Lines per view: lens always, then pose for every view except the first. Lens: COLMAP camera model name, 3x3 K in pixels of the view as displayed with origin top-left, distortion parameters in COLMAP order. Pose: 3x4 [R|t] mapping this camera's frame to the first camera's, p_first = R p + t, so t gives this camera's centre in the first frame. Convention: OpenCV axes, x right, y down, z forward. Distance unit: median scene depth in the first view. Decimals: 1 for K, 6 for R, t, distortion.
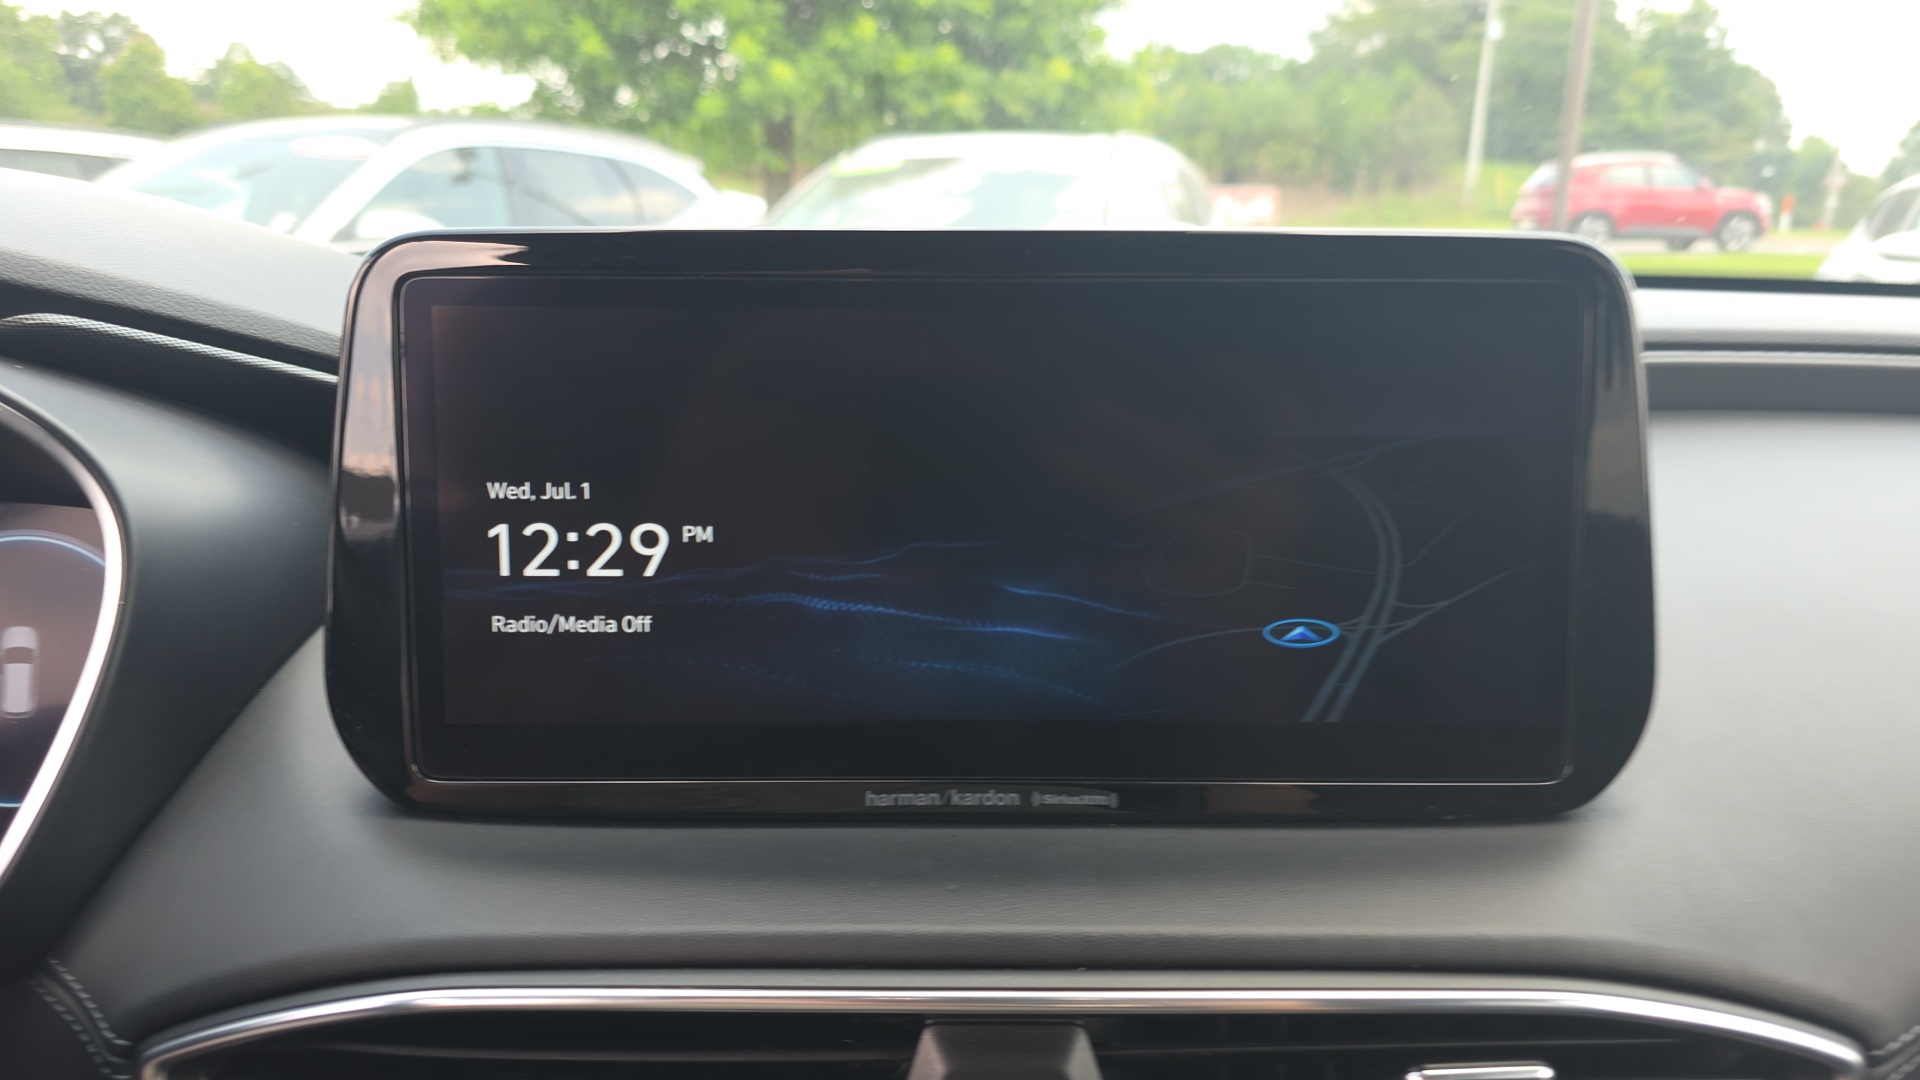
lens RADIAL K [[1308.1, 0, 956.9], [0, 1308.1, 553.5], [0, 0, 1]] dist [0.051314, -0.054807]
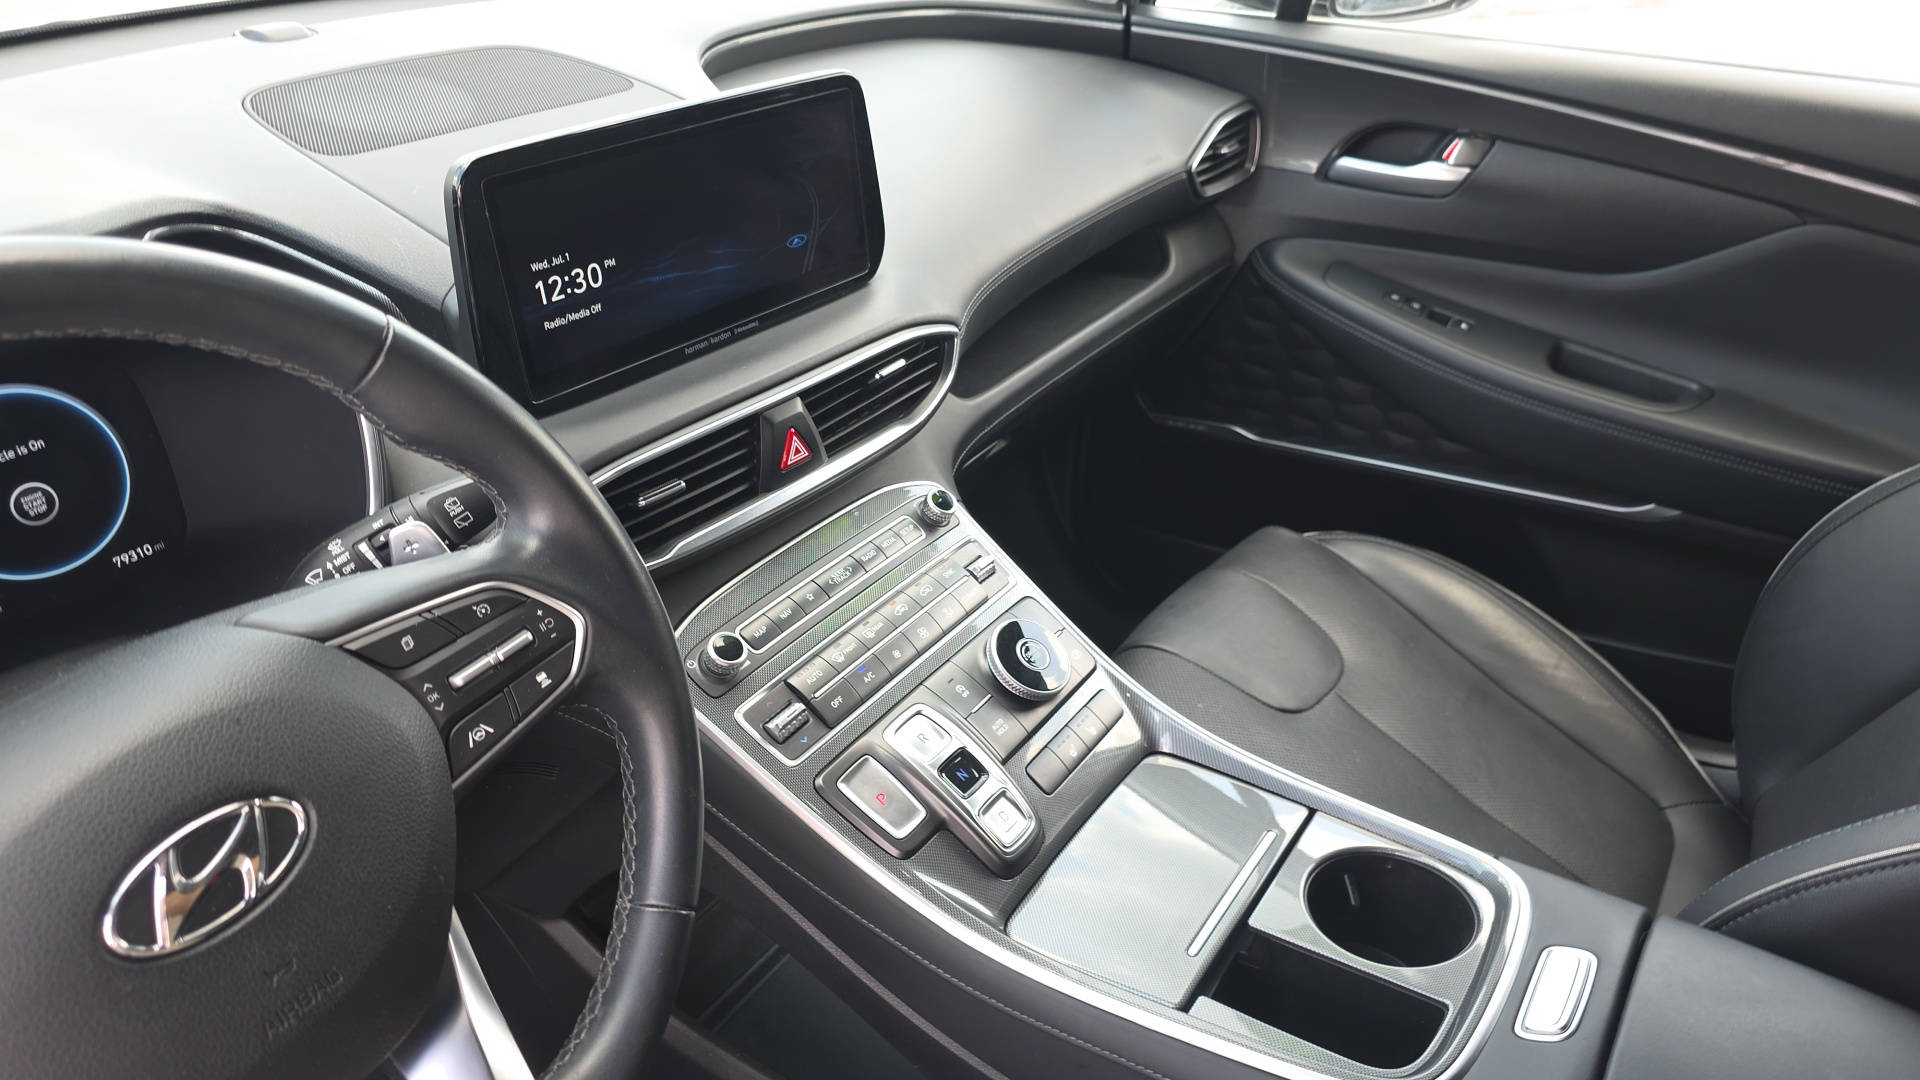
lens RADIAL K [[1308.1, 0, 988.3], [0, 1308.1, 539.7], [0, 0, 1]] dist [0.051314, -0.054807]
pose [[0.594454, -0.406405, 0.693873, -1.613759], [0.134805, 0.901040, 0.412255, -0.443419], [-0.792750, -0.151529, 0.590412, -0.982067]]
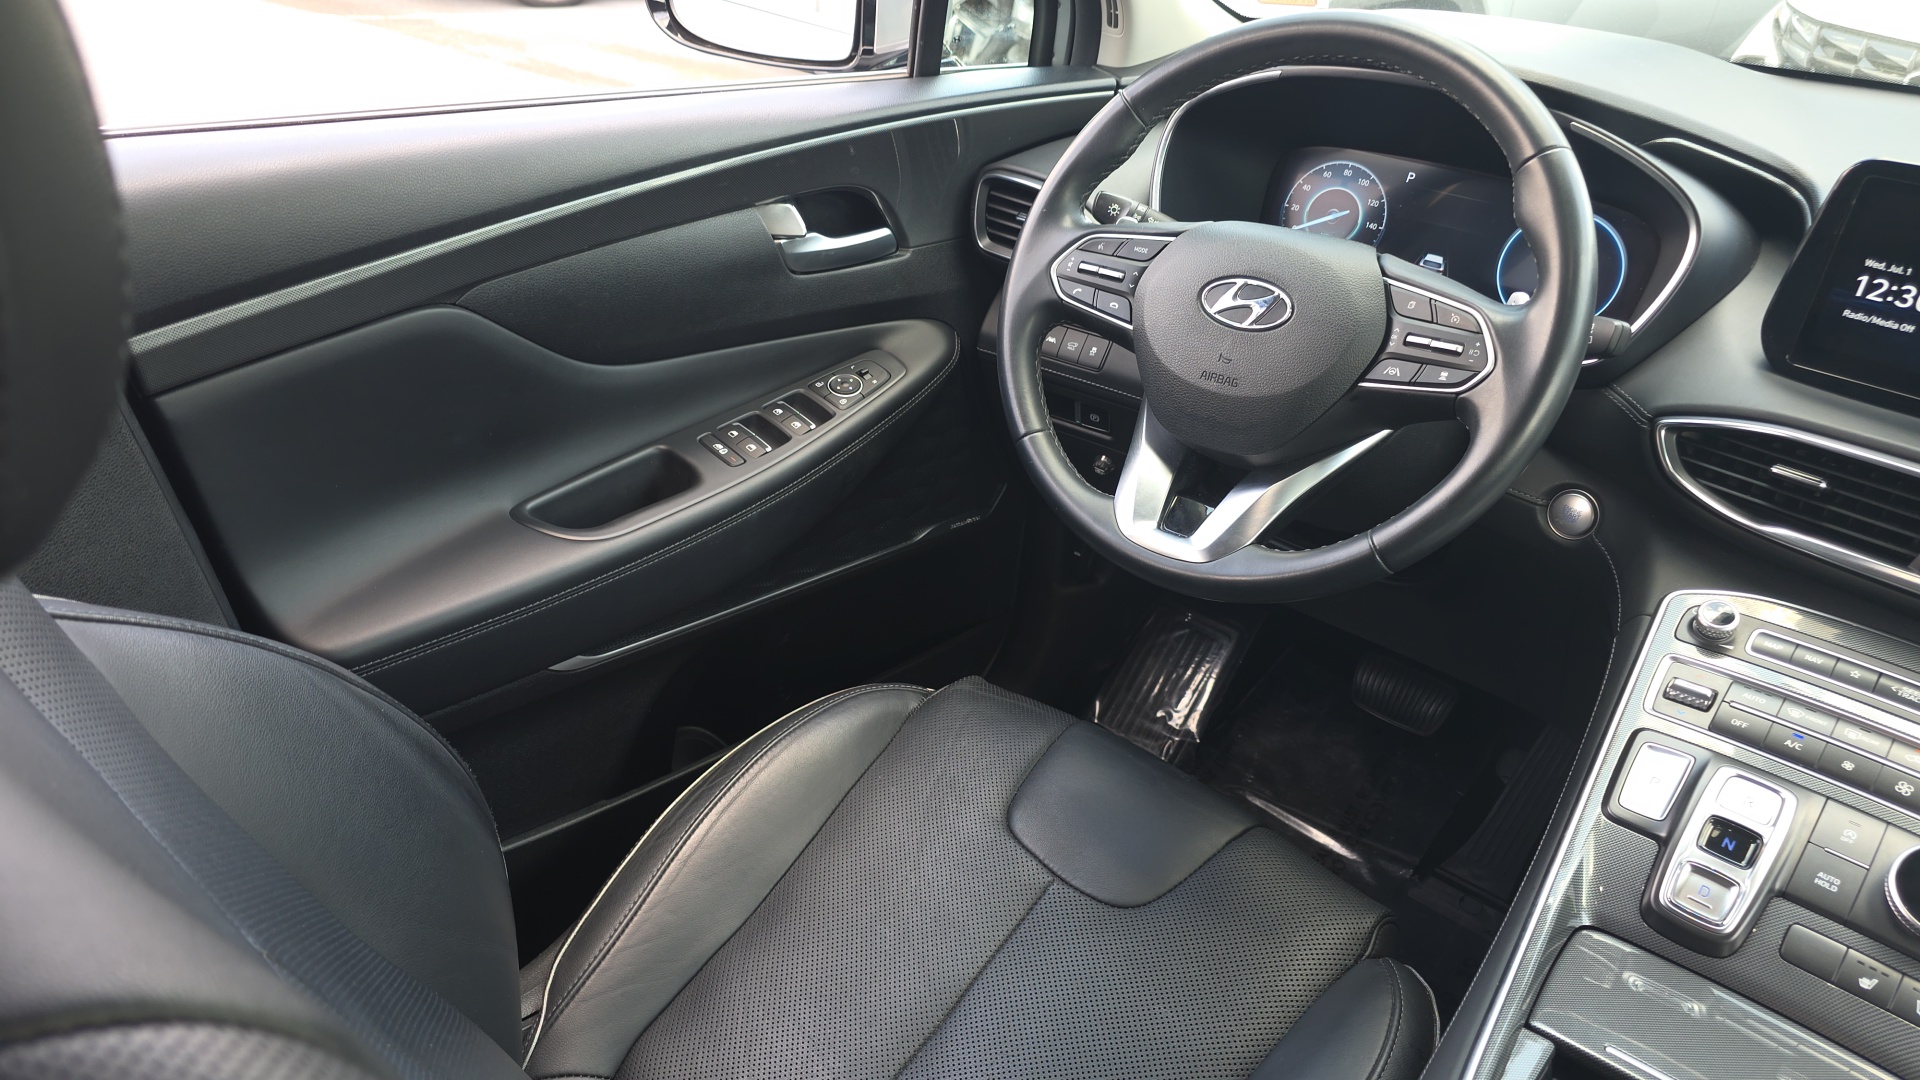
lens RADIAL K [[1308.1, 0, 910.5], [0, 1308.1, 536.8], [0, 0, 1]] dist [0.051314, -0.054807]
pose [[0.706233, 0.375767, -0.600028, 0.082293], [-0.207256, 0.920125, 0.332288, -0.025812], [0.676963, -0.110313, 0.727703, -2.228491]]
